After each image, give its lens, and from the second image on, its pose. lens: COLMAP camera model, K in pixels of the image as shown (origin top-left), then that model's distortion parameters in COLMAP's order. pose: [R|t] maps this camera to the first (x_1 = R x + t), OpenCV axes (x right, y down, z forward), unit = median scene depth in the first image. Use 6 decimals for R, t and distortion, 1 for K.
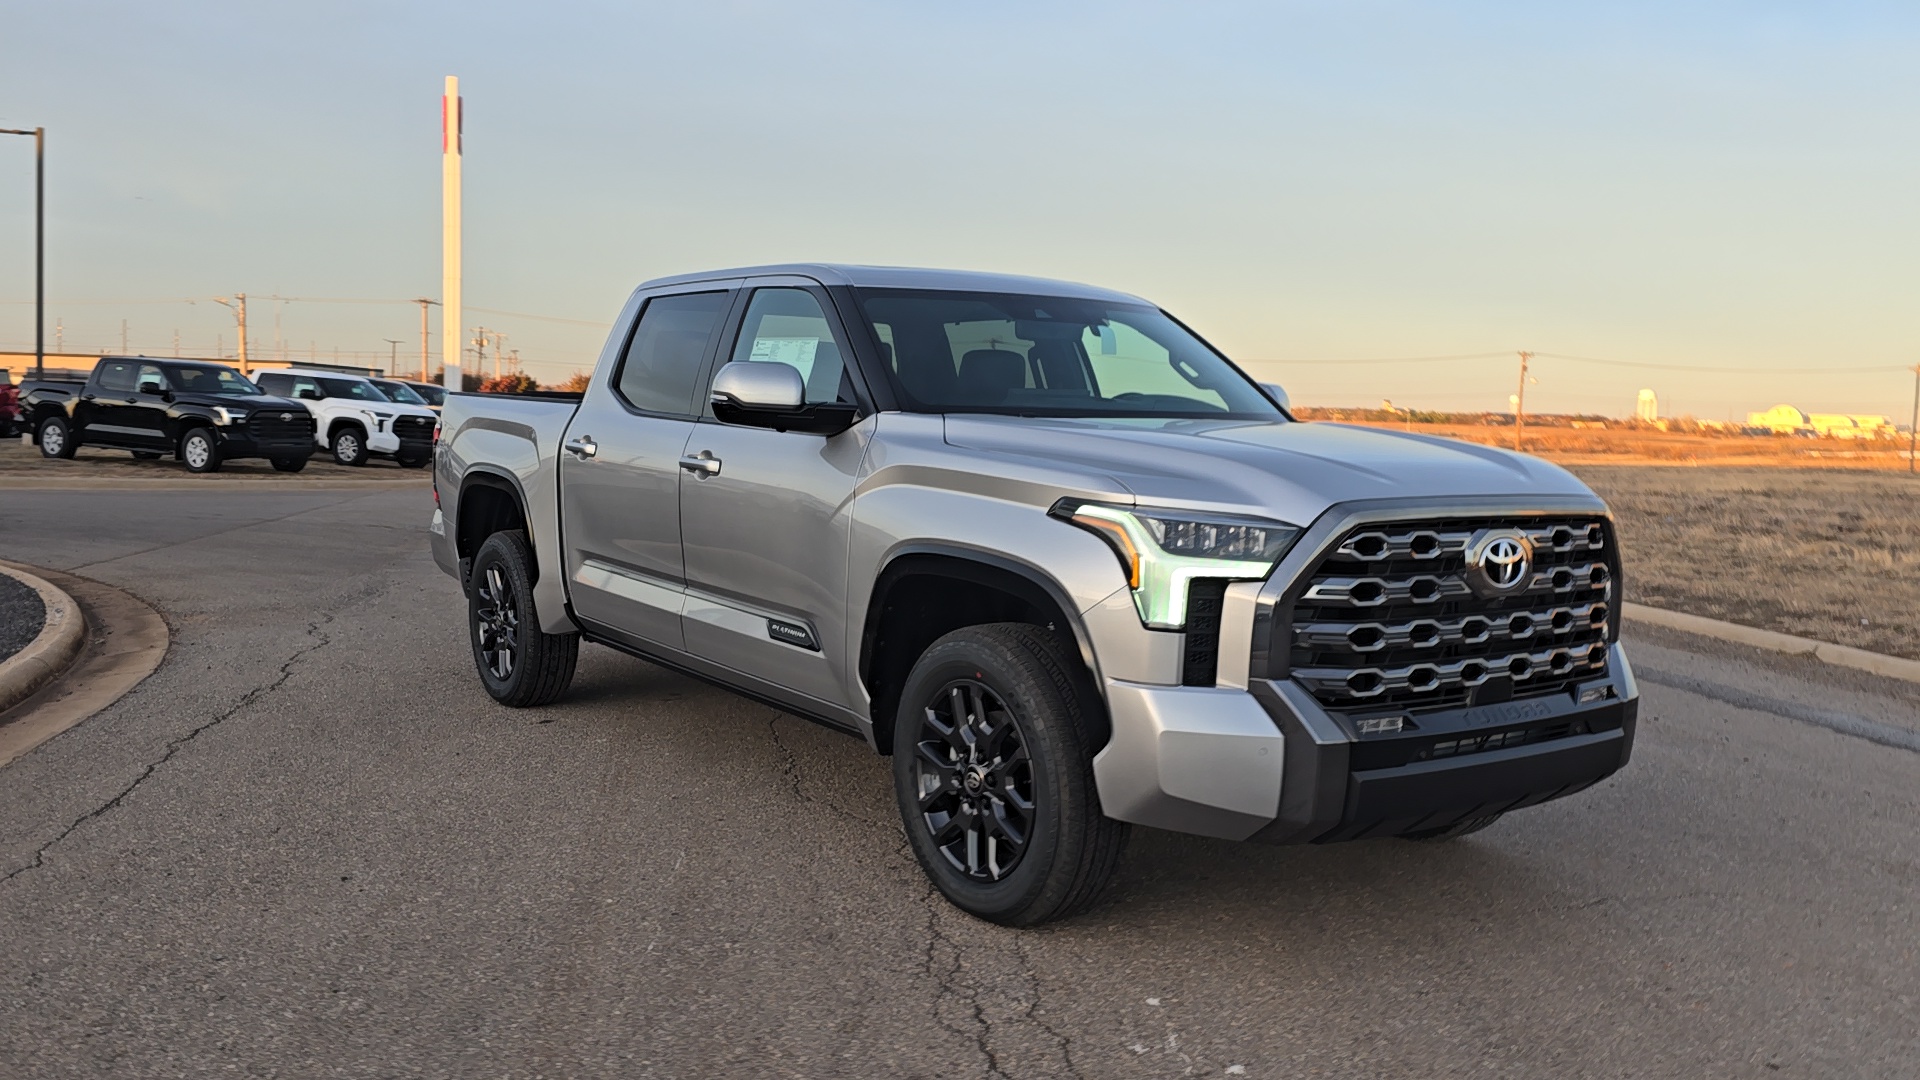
lens RADIAL K [[1594.1, 0, 979.2], [0, 1594.1, 524.7], [0, 0, 1]] dist [-0.003286, -0.000066]
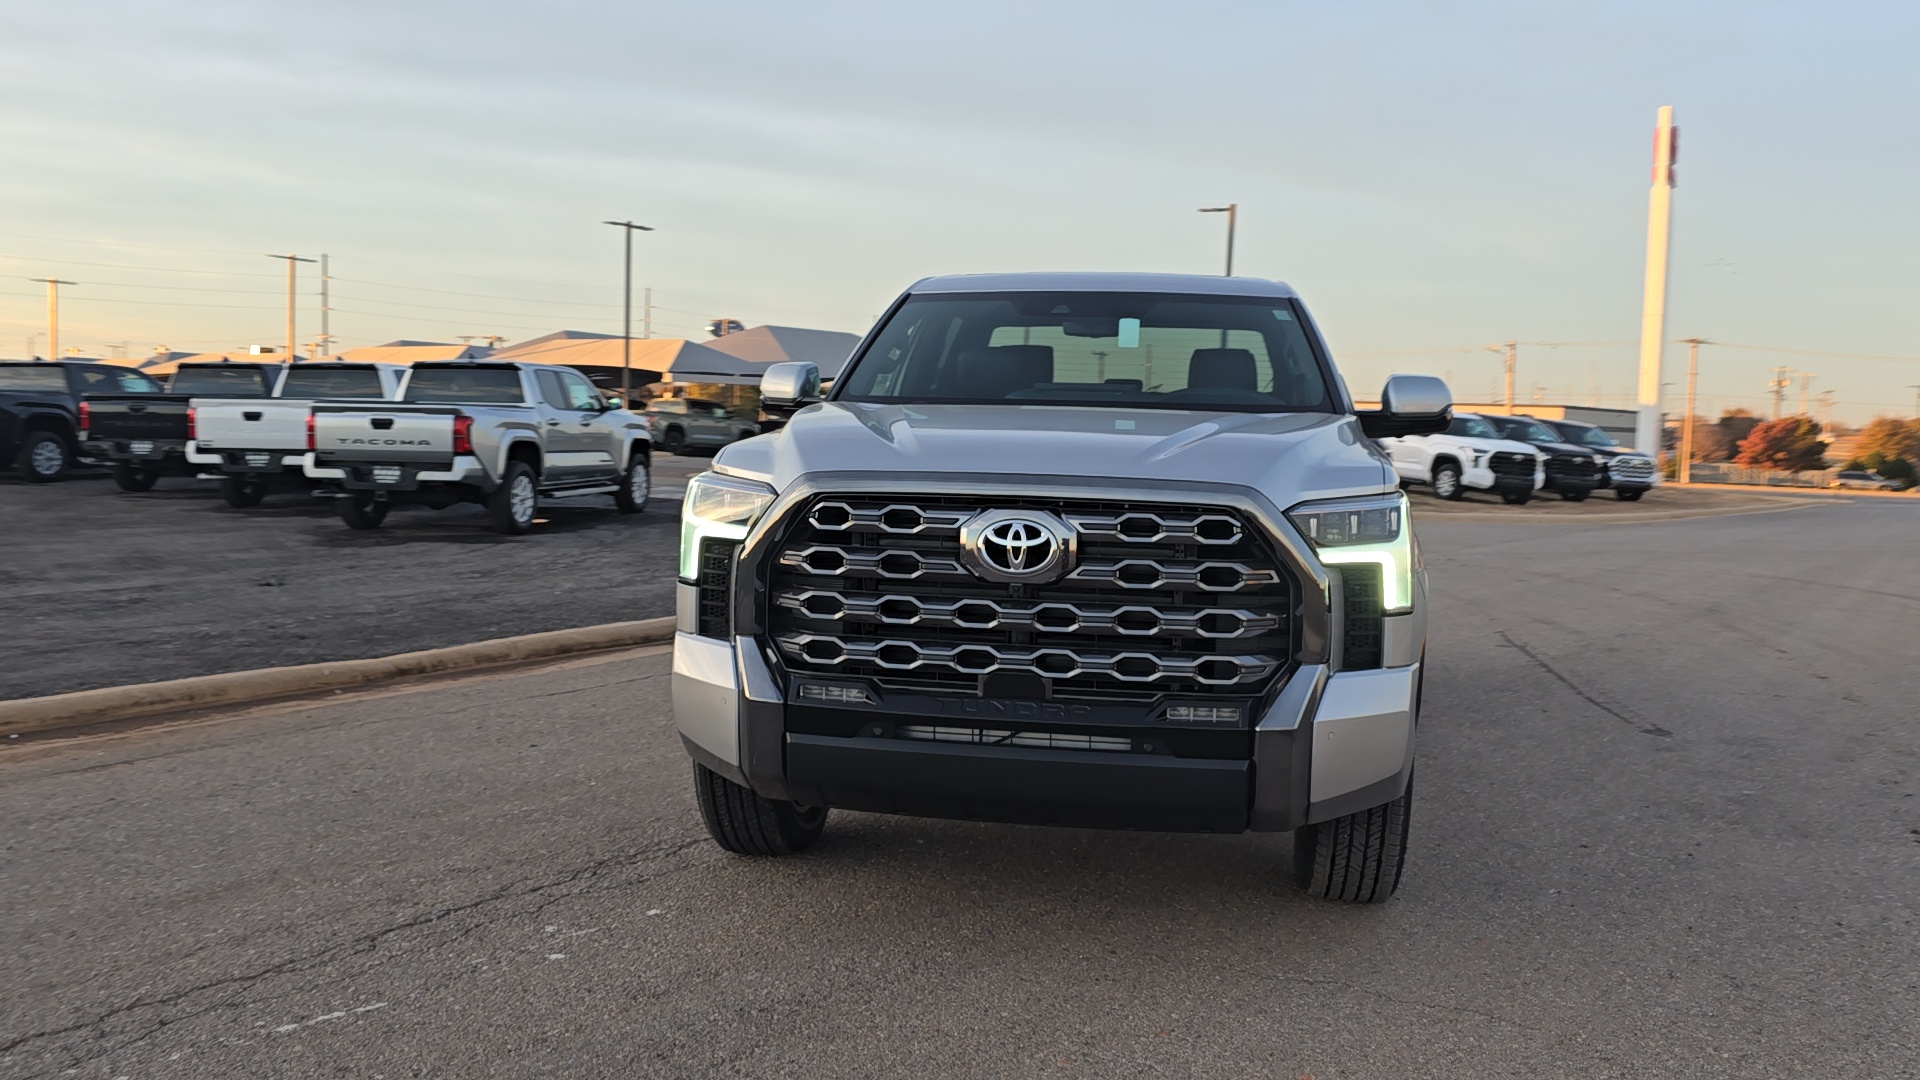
lens RADIAL K [[1606.4, 0, 960.0], [0, 1606.4, 540.0], [0, 0, 1]] dist [-0.002900, -0.004660]
pose [[0.711960, 0.047196, -0.700632, 0.886066], [-0.060431, 0.998155, 0.005830, 0.015588], [0.699615, 0.038189, 0.713499, 0.288856]]
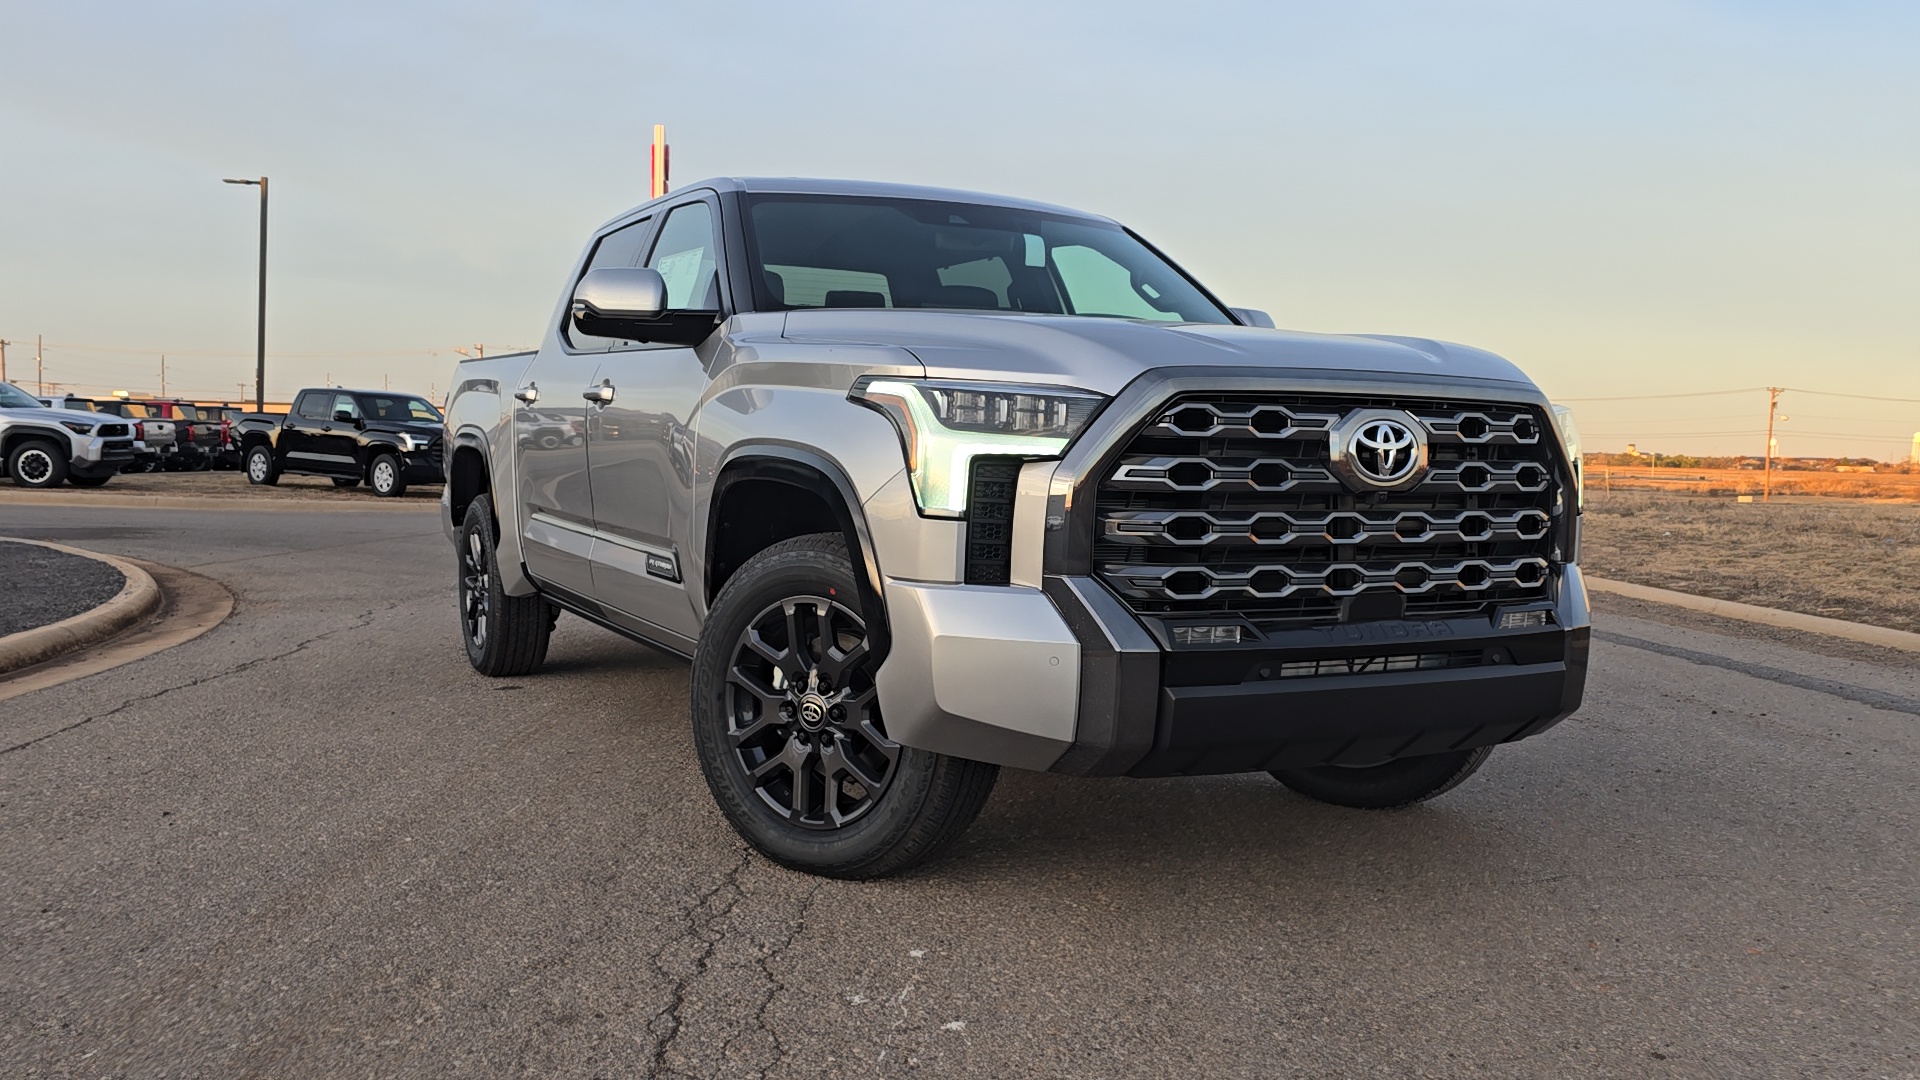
lens RADIAL K [[1606.4, 0, 960.0], [0, 1606.4, 540.0], [0, 0, 1]] dist [-0.002900, -0.004660]
pose [[0.990814, 0.001862, -0.135220, 0.206595], [-0.003786, 0.999895, -0.013971, 0.077174], [0.135180, 0.014355, 0.990717, 0.131397]]
